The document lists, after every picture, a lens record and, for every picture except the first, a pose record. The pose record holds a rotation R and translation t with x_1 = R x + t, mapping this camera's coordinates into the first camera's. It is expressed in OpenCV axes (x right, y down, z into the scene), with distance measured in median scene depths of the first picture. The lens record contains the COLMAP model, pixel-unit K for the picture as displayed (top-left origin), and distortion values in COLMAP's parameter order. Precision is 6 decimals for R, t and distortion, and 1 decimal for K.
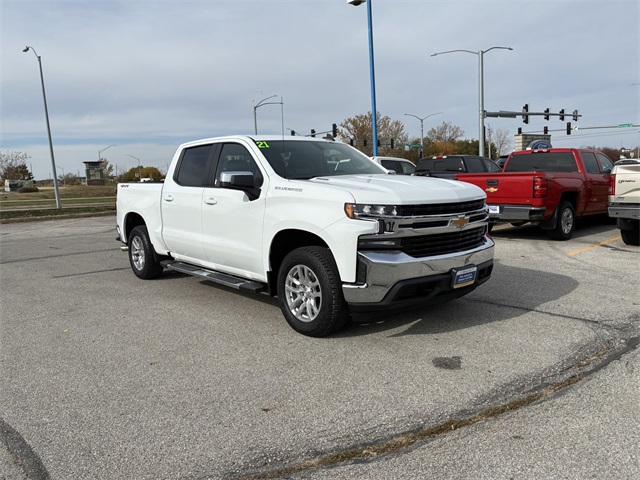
lens RADIAL K [[482.0, 0, 320.0], [0, 482.0, 240.0], [0, 0, 1]] dist [0.011244, -0.005925]
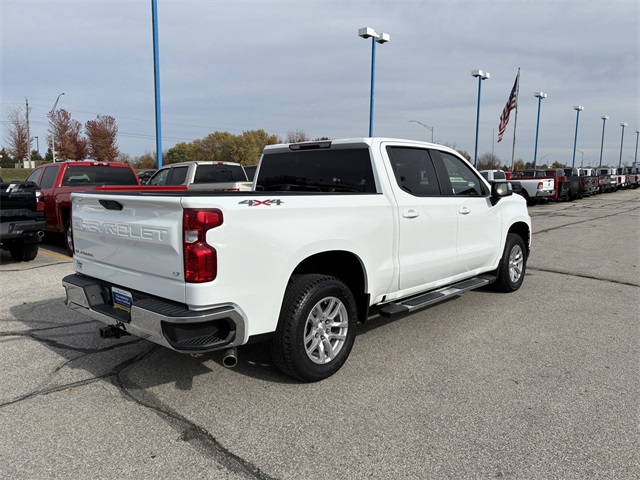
lens RADIAL K [[481.0, 0, 329.9], [0, 481.0, 240.0], [0, 0, 1]] dist [0.010069, 0.000355]
pose [[-0.142631, -0.091992, 0.985492, -1.374512], [0.129337, 0.985402, 0.110703, -0.195529], [-0.981289, 0.143250, -0.128651, 1.666311]]
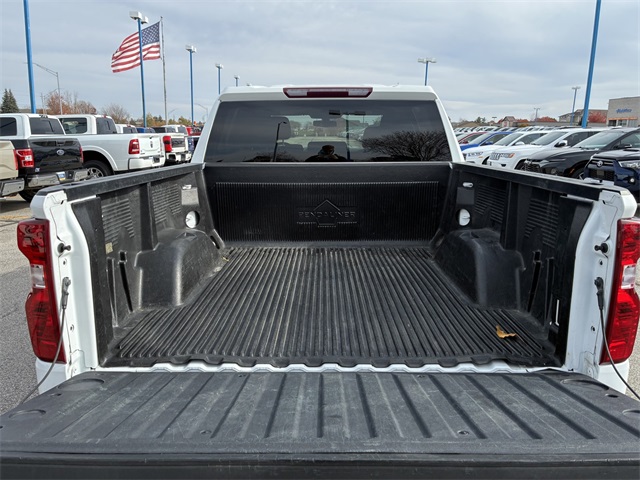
lens RADIAL K [[482.0, 0, 320.0], [0, 482.0, 240.0], [0, 0, 1]] dist [0.011244, -0.005925]
pose [[-0.752128, -0.110340, 0.649714, -0.772080], [0.106367, 0.952632, 0.284918, -0.285063], [-0.650376, 0.283404, -0.704764, 2.107229]]
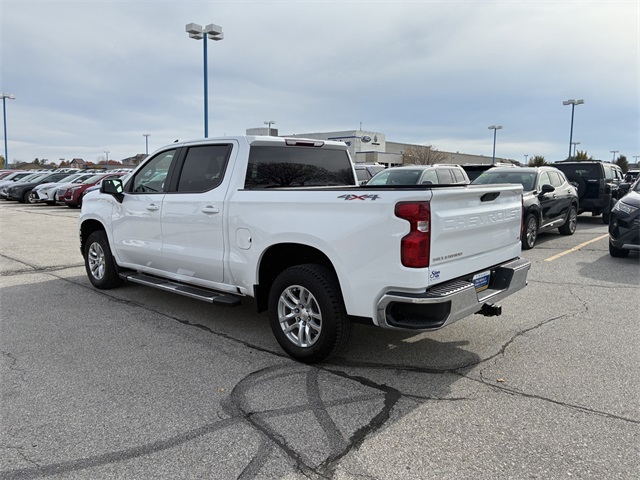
lens RADIAL K [[482.0, 0, 320.0], [0, 482.0, 240.0], [0, 0, 1]] dist [0.011244, -0.005925]
pose [[-0.992842, 0.048925, -0.108957, -0.199386], [0.019294, 0.965969, 0.257938, -0.360885], [0.117869, 0.253989, -0.959998, 2.684359]]
